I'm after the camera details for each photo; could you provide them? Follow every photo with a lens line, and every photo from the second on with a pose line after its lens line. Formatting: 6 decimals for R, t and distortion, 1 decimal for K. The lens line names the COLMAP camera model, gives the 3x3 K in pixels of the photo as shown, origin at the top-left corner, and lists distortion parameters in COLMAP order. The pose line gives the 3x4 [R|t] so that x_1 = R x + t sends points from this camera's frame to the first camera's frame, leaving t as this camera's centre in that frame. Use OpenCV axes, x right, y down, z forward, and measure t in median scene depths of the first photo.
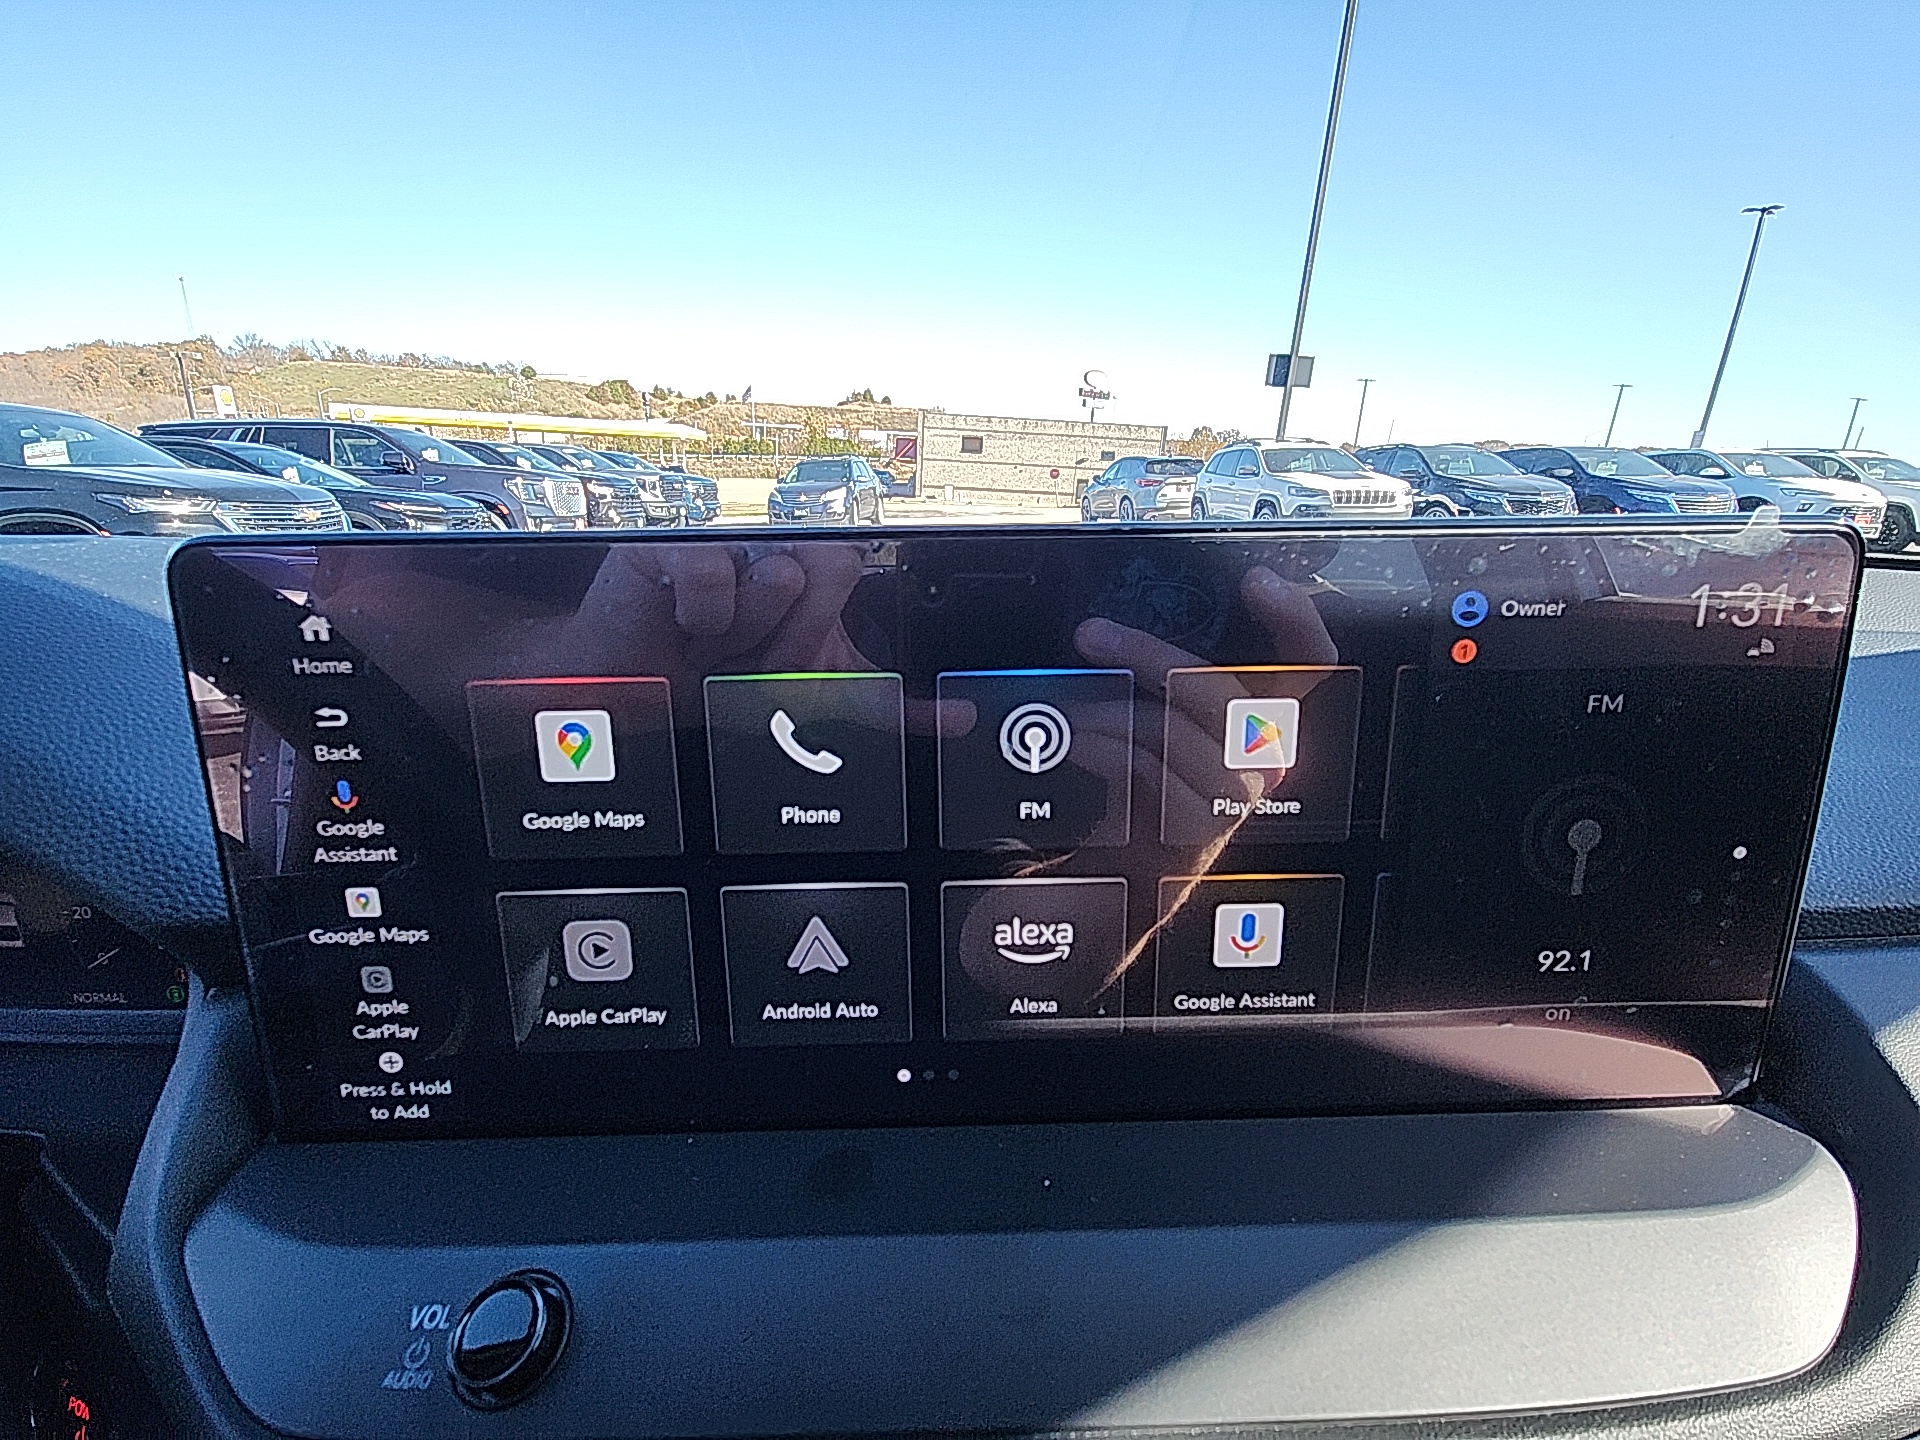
lens RADIAL K [[772.9, 0, 957.0], [0, 772.9, 707.6], [0, 0, 1]] dist [0.009755, -0.008170]
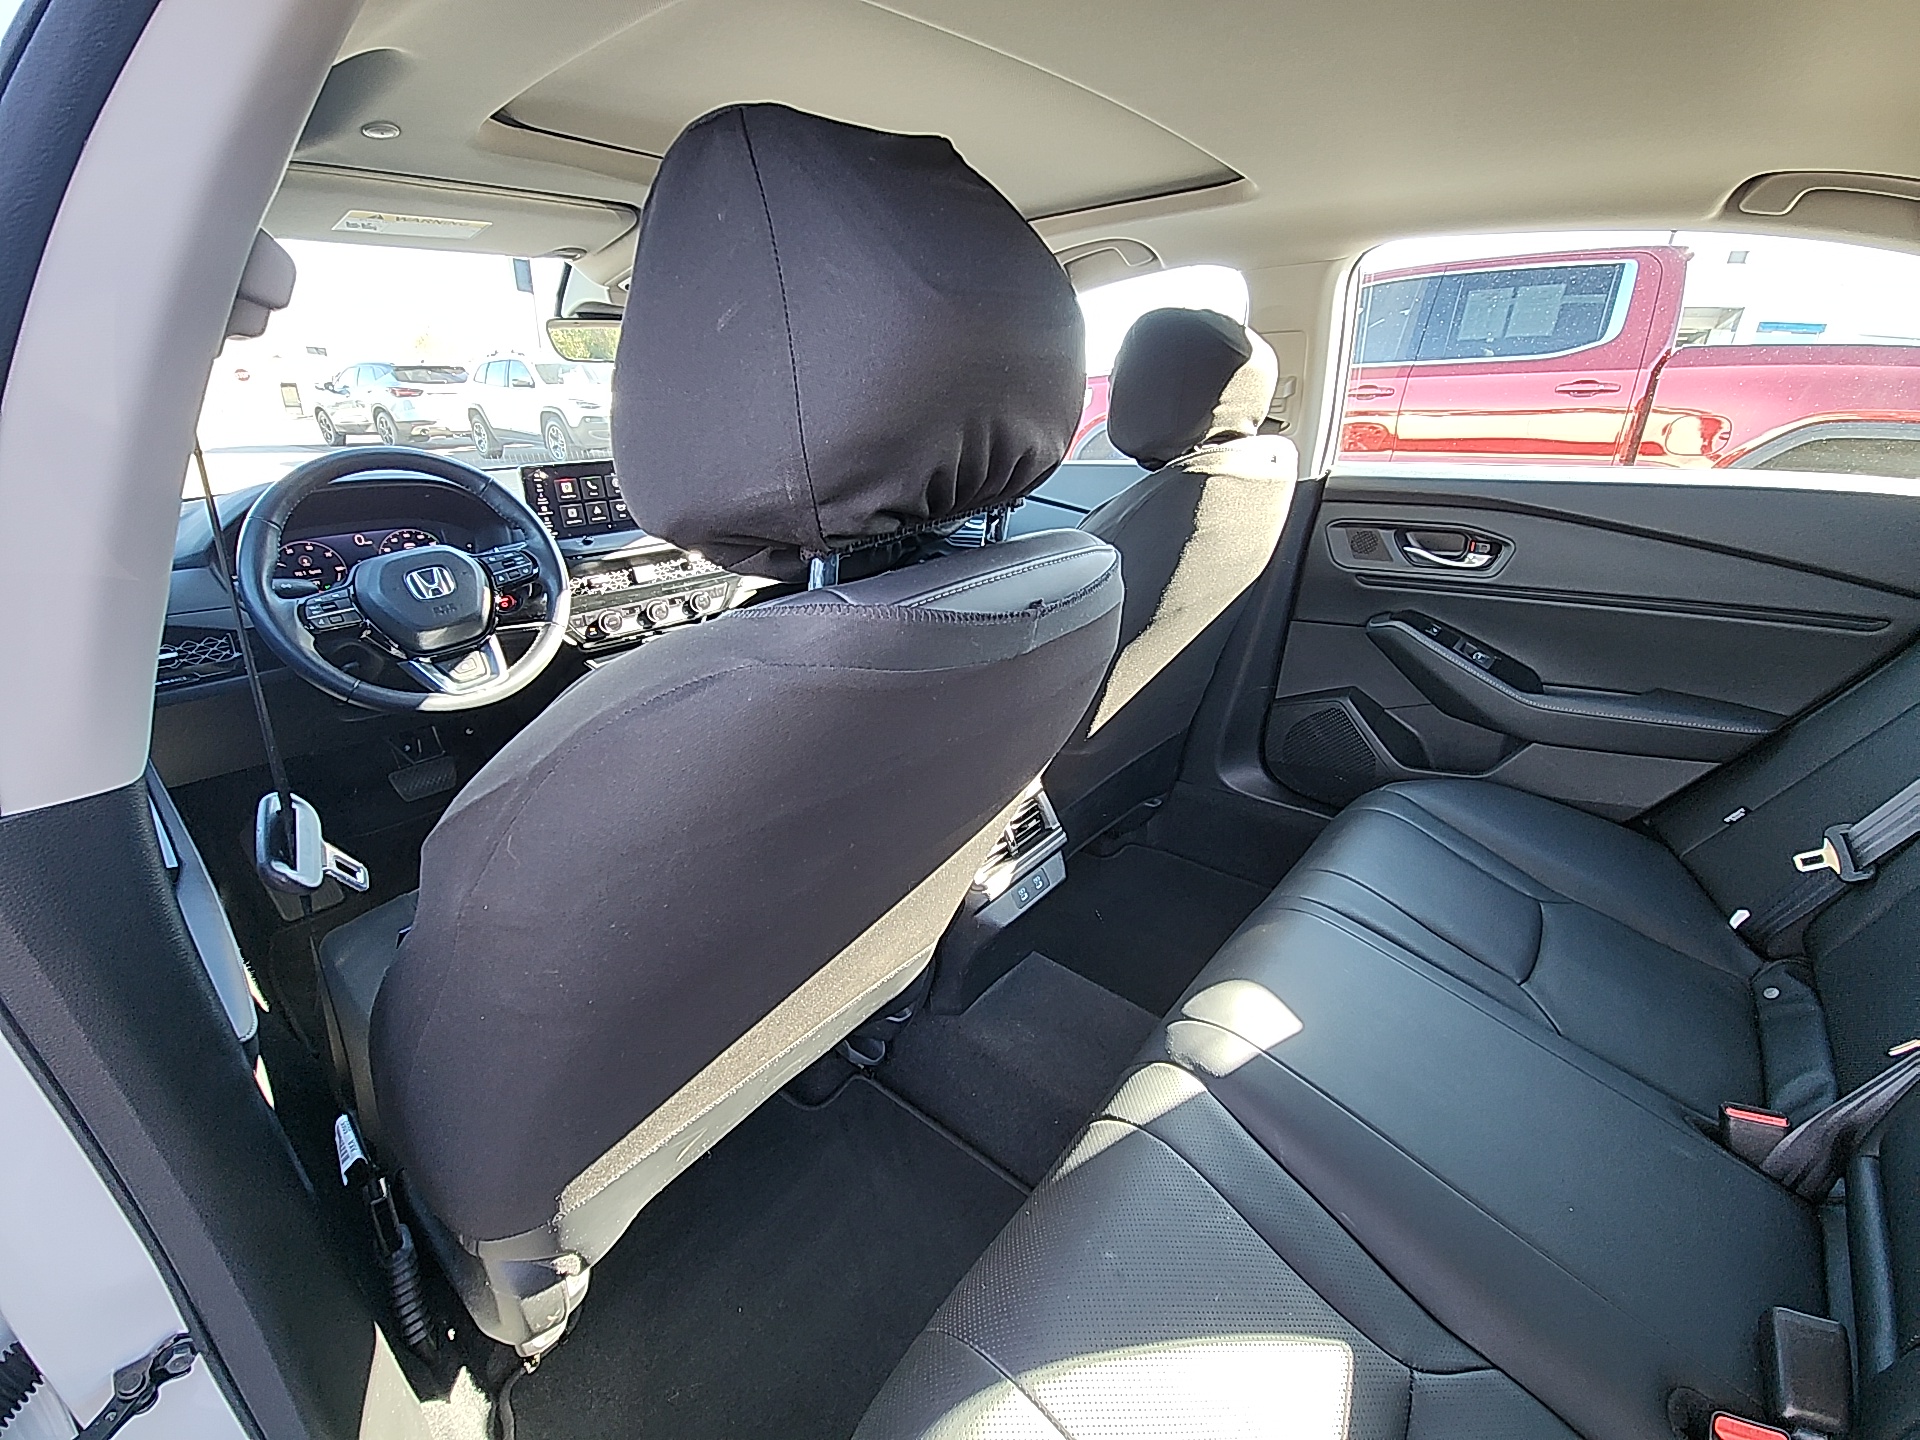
lens RADIAL K [[772.9, 0, 950.7], [0, 772.9, 703.5], [0, 0, 1]] dist [0.009755, -0.008170]
pose [[0.674988, -0.272630, 0.685613, -0.062320], [0.199224, 0.962059, 0.186421, 0.024073], [-0.710423, 0.010759, 0.703692, -0.121718]]
